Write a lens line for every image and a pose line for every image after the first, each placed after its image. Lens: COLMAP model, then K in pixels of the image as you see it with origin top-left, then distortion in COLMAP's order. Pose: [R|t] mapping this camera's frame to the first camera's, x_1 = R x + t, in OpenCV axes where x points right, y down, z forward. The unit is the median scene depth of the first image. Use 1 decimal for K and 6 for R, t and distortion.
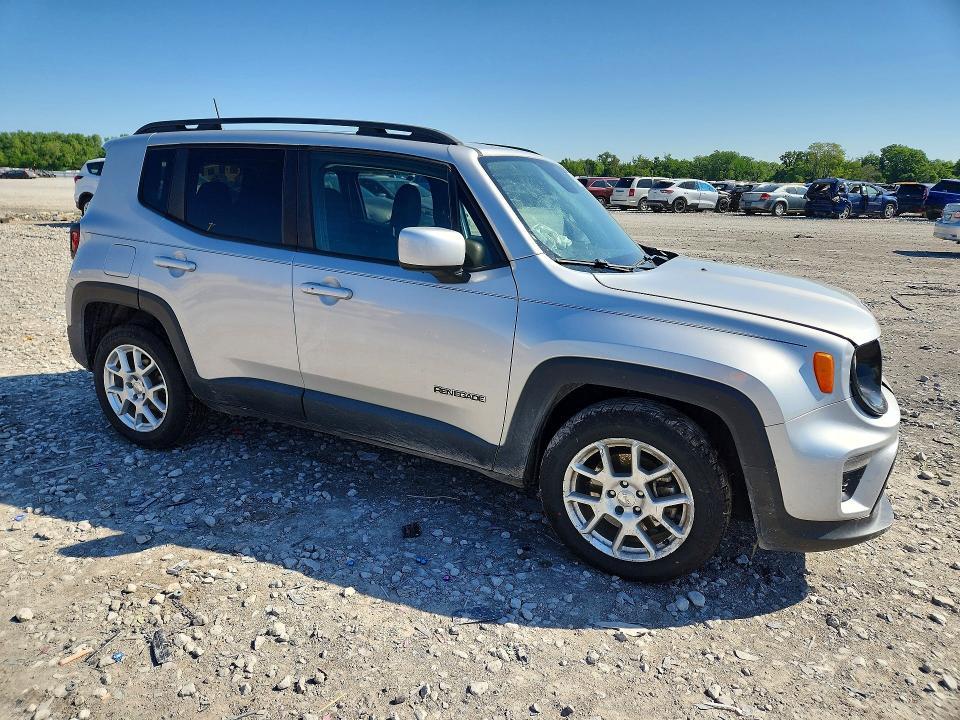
lens RADIAL K [[600.8, 0, 480.5], [0, 600.8, 358.4], [0, 0, 1]] dist [0.048261, -0.000518]
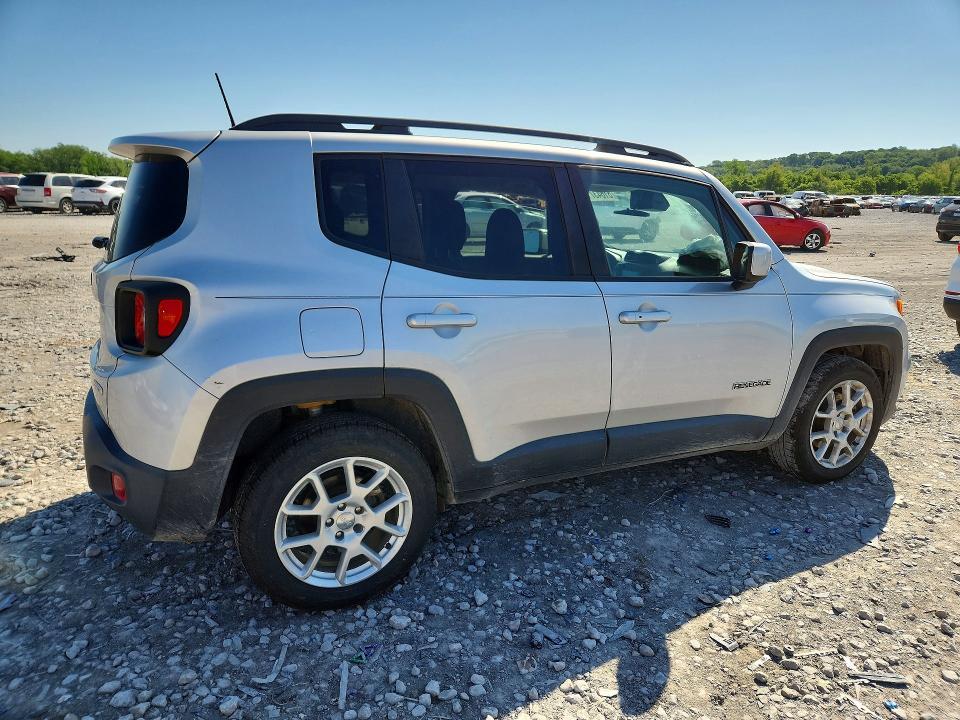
lens RADIAL K [[647.8, 0, 484.3], [0, 647.8, 361.1], [0, 0, 1]] dist [0.023575, -0.002787]
pose [[0.635078, -0.201388, 0.745734, -0.334742], [0.209966, 0.974073, 0.084241, -0.051244], [-0.743364, 0.103079, 0.660897, 0.146626]]
